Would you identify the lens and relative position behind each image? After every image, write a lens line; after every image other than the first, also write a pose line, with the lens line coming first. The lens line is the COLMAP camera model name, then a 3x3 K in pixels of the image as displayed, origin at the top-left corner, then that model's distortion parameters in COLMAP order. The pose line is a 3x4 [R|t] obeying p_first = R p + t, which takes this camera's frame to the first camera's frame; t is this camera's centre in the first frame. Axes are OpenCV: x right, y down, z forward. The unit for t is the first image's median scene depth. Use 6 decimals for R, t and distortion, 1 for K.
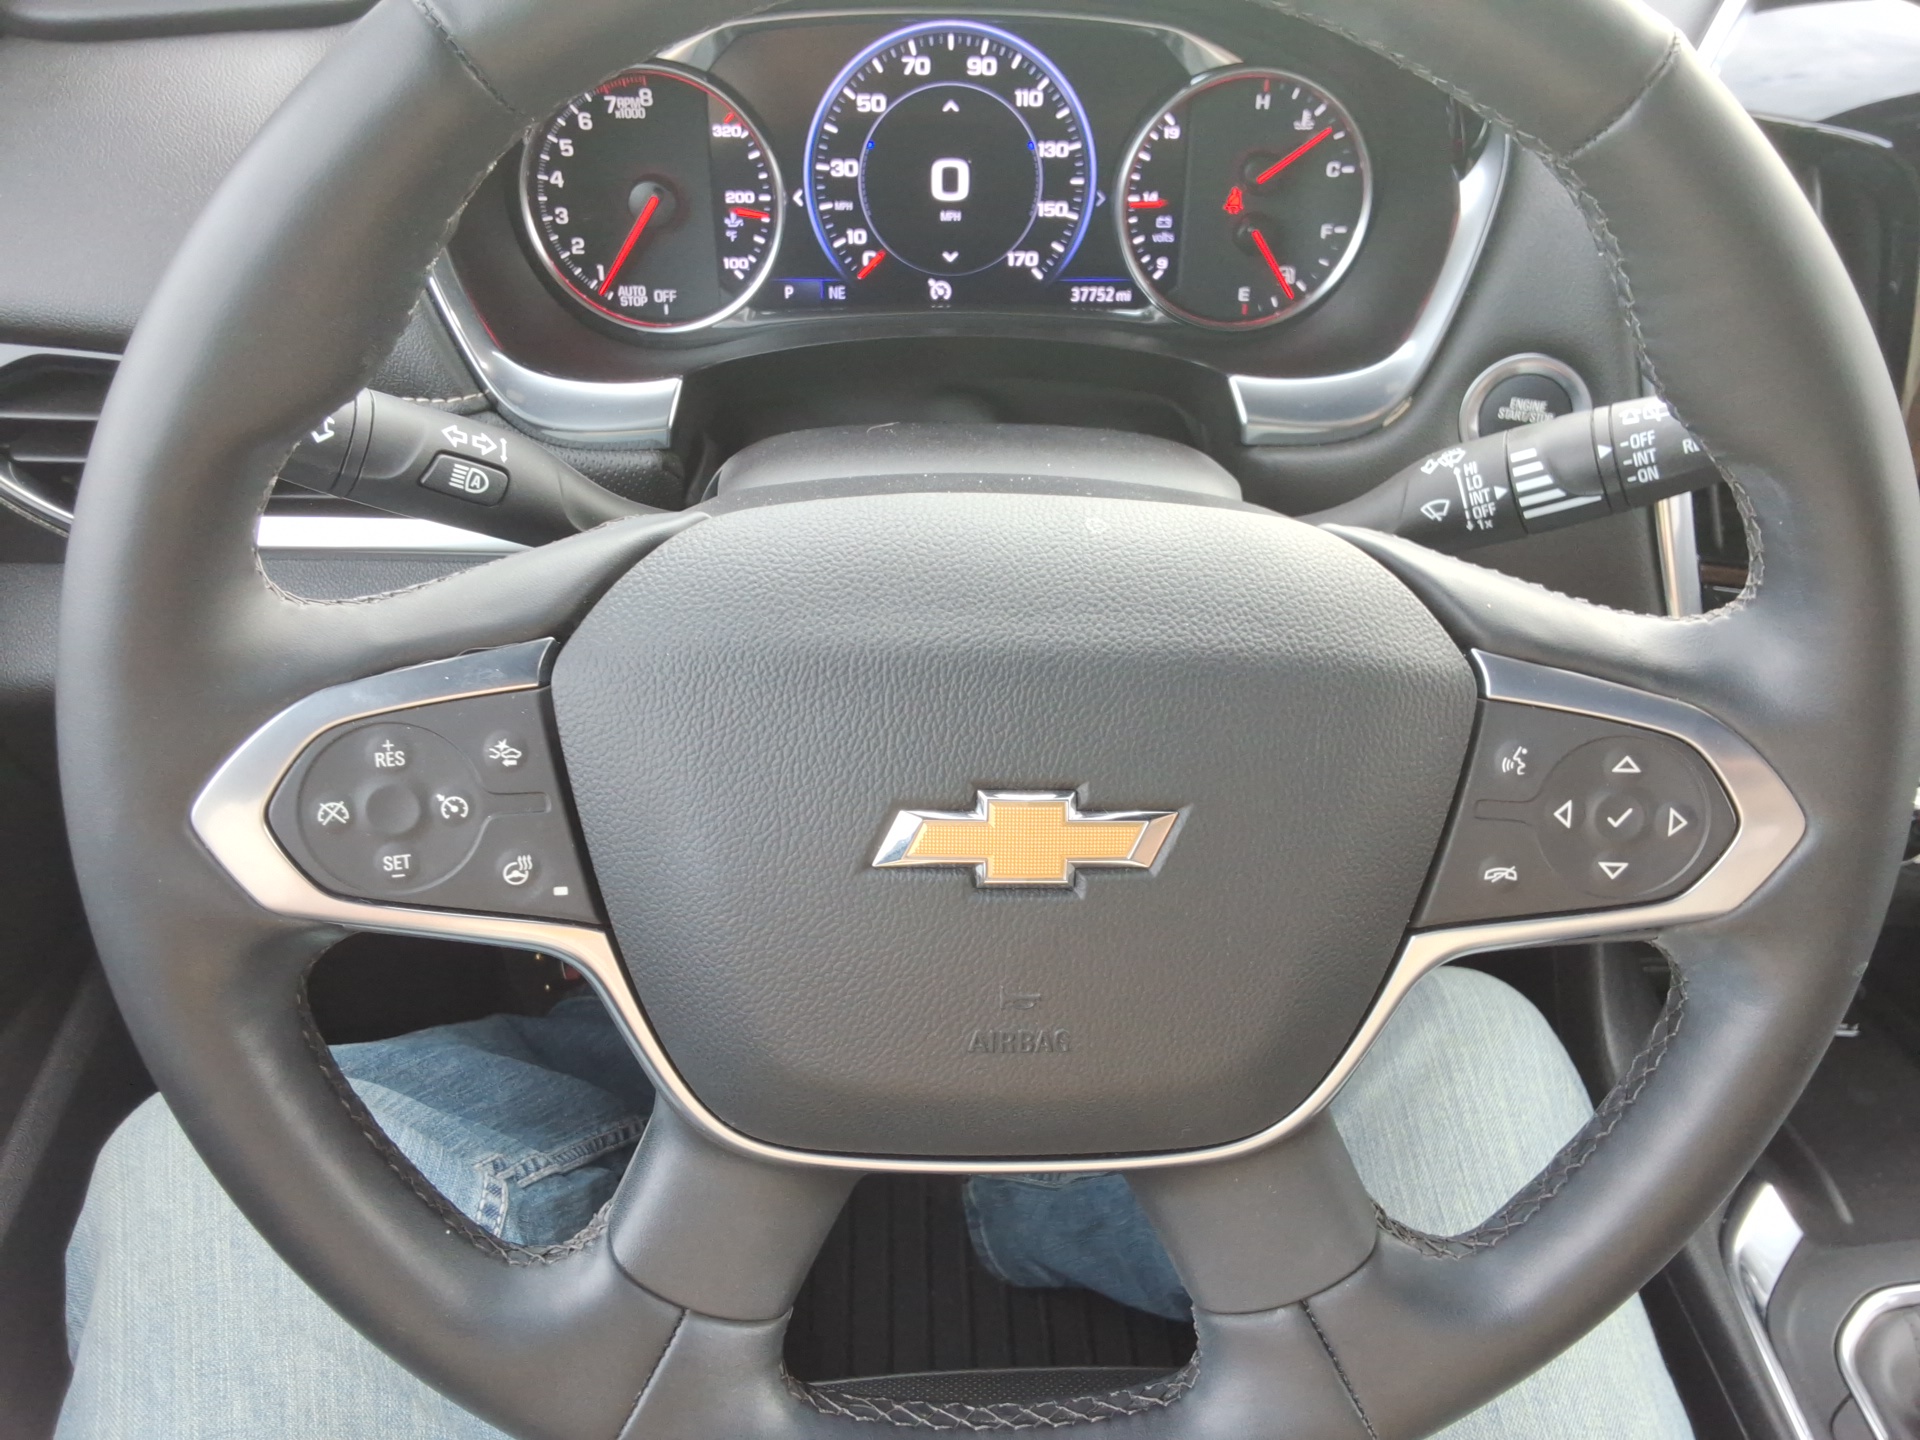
lens RADIAL K [[1513.9, 0, 984.4], [0, 1513.9, 727.0], [0, 0, 1]] dist [0.119839, -0.186643]
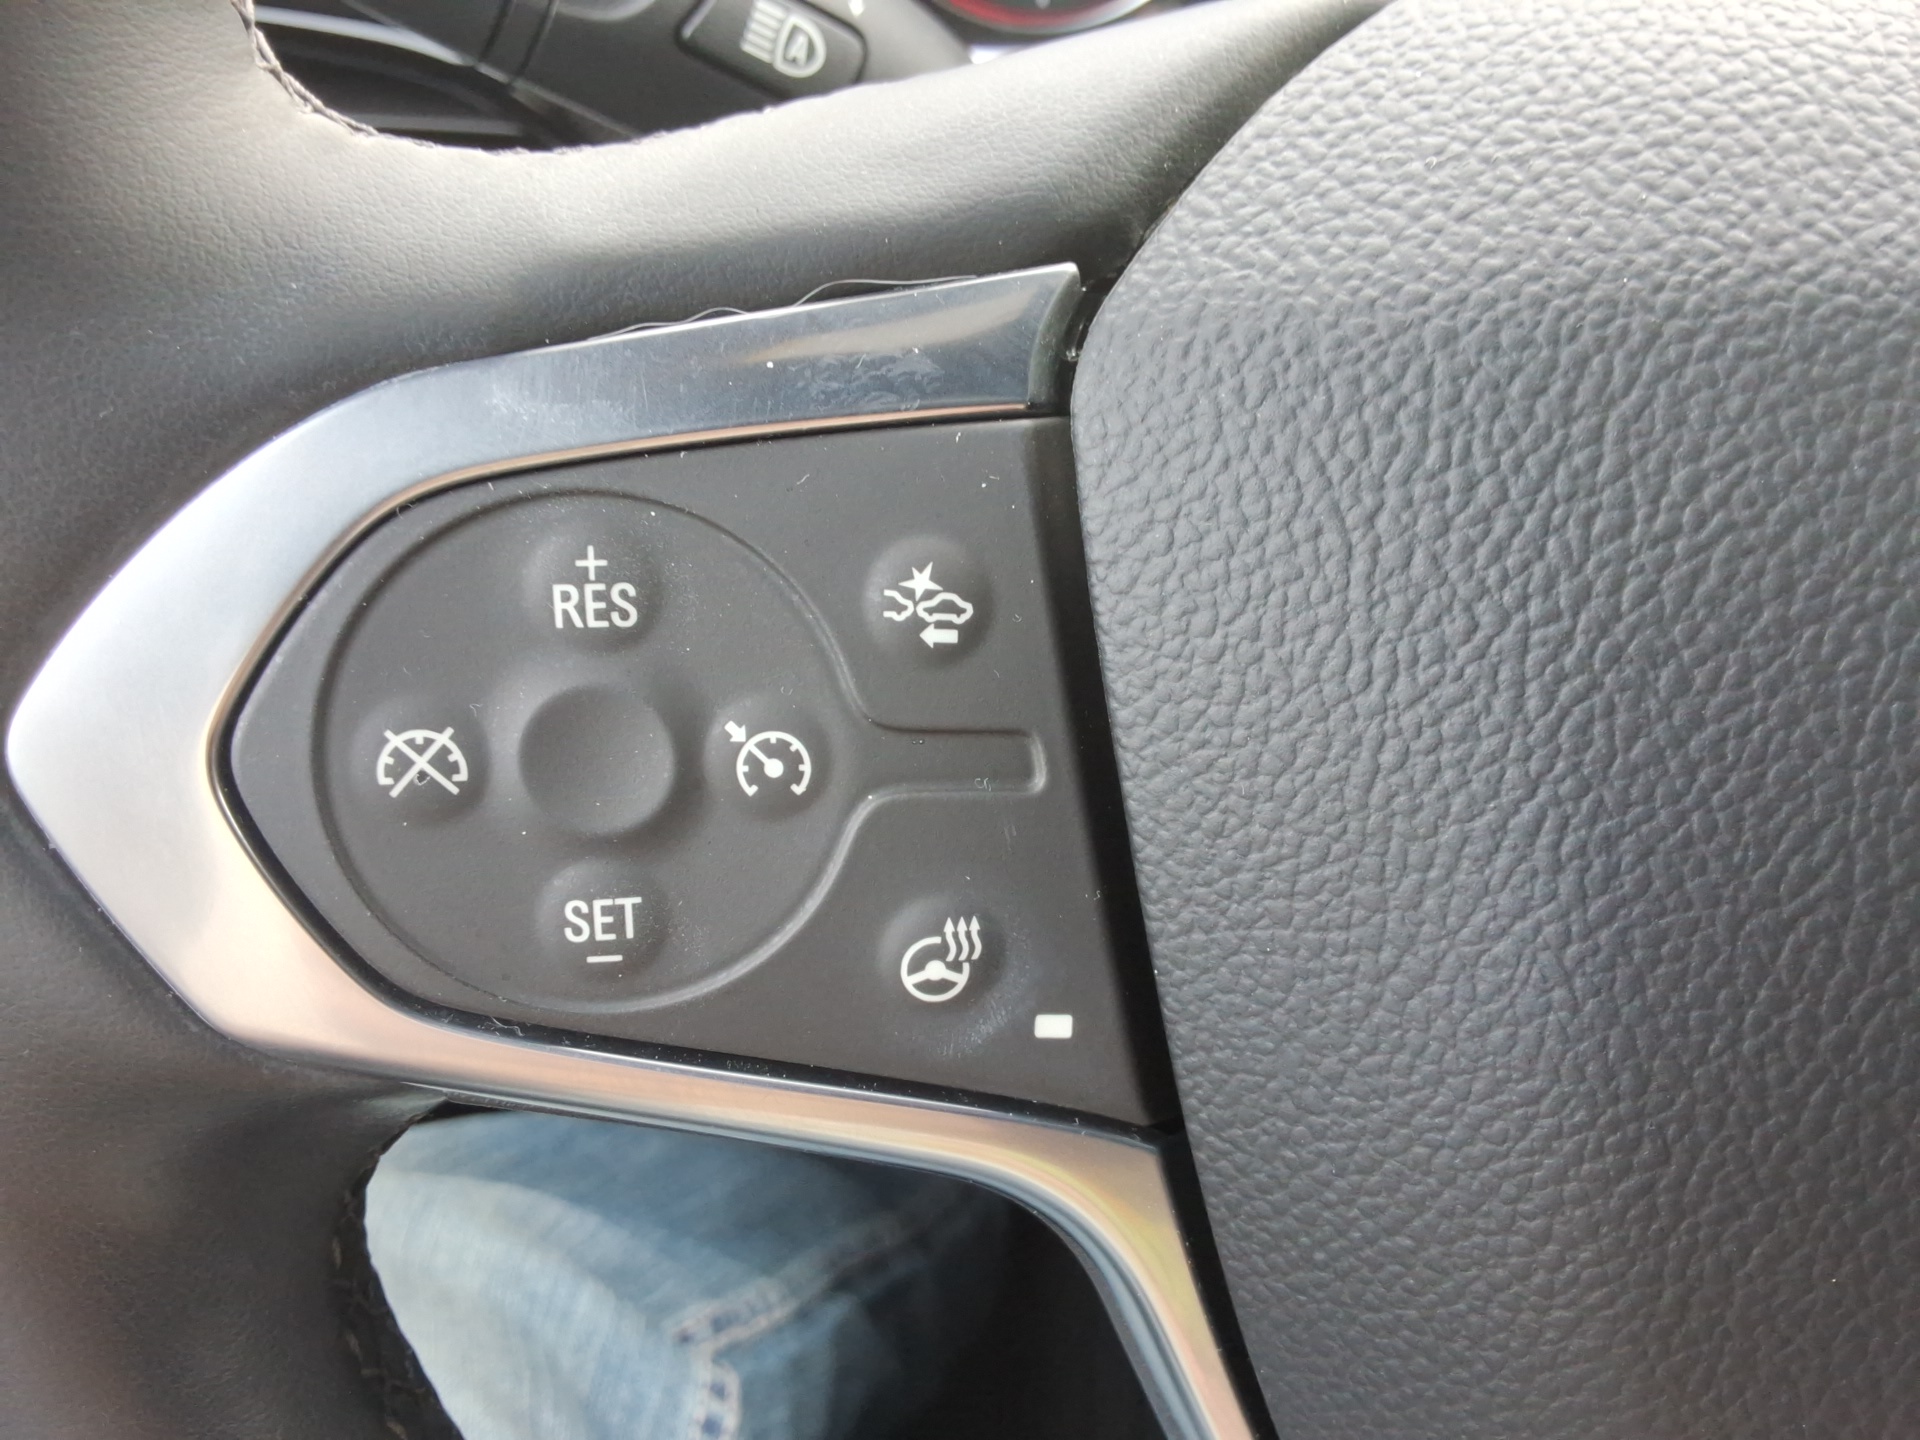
lens RADIAL K [[1542.6, 0, 967.3], [0, 1542.6, 724.4], [0, 0, 1]] dist [0.122826, -0.187926]
pose [[0.990601, 0.044166, -0.129456, -0.262628], [-0.044034, 0.999022, 0.003887, 0.041087], [0.129501, 0.001850, 0.991578, 0.676280]]
